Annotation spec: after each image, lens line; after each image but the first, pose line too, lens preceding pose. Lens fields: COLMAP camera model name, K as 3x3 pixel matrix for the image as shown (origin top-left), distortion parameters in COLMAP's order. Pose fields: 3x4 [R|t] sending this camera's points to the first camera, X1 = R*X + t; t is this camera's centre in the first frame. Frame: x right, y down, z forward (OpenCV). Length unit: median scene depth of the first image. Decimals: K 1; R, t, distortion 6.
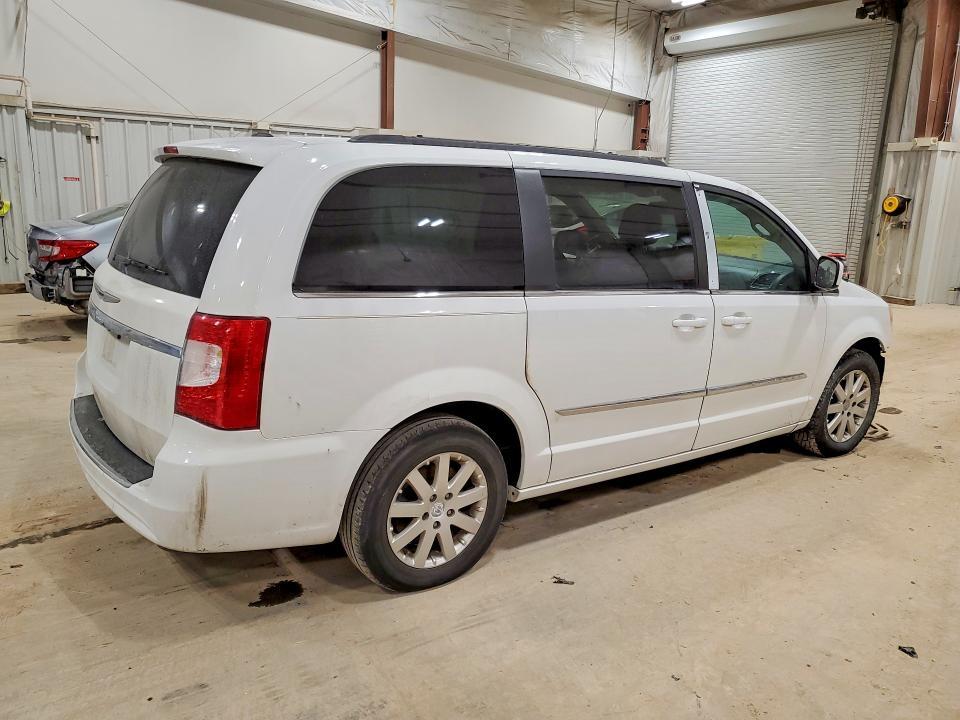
lens RADIAL K [[761.7, 0, 480.0], [0, 761.7, 360.0], [0, 0, 1]] dist [0.015502, -0.001241]
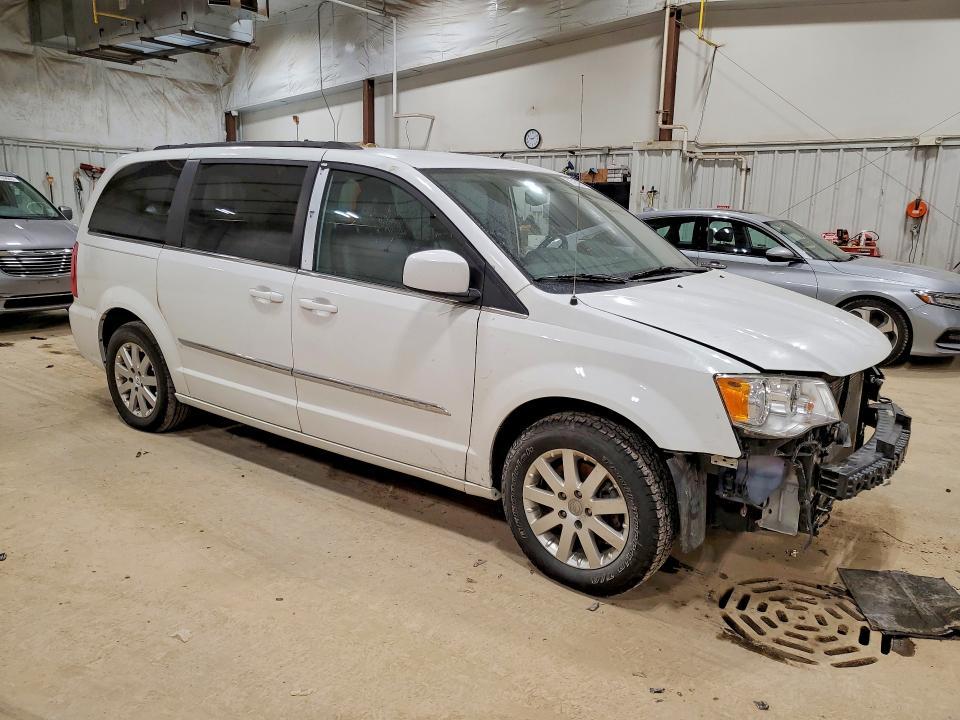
lens RADIAL K [[761.7, 0, 480.0], [0, 761.7, 360.0], [0, 0, 1]] dist [0.015502, -0.001241]
pose [[0.284938, 0.161561, -0.944832, 1.267351], [-0.220667, 0.970275, 0.099364, -0.122245], [0.932800, 0.180181, 0.312120, 0.896629]]
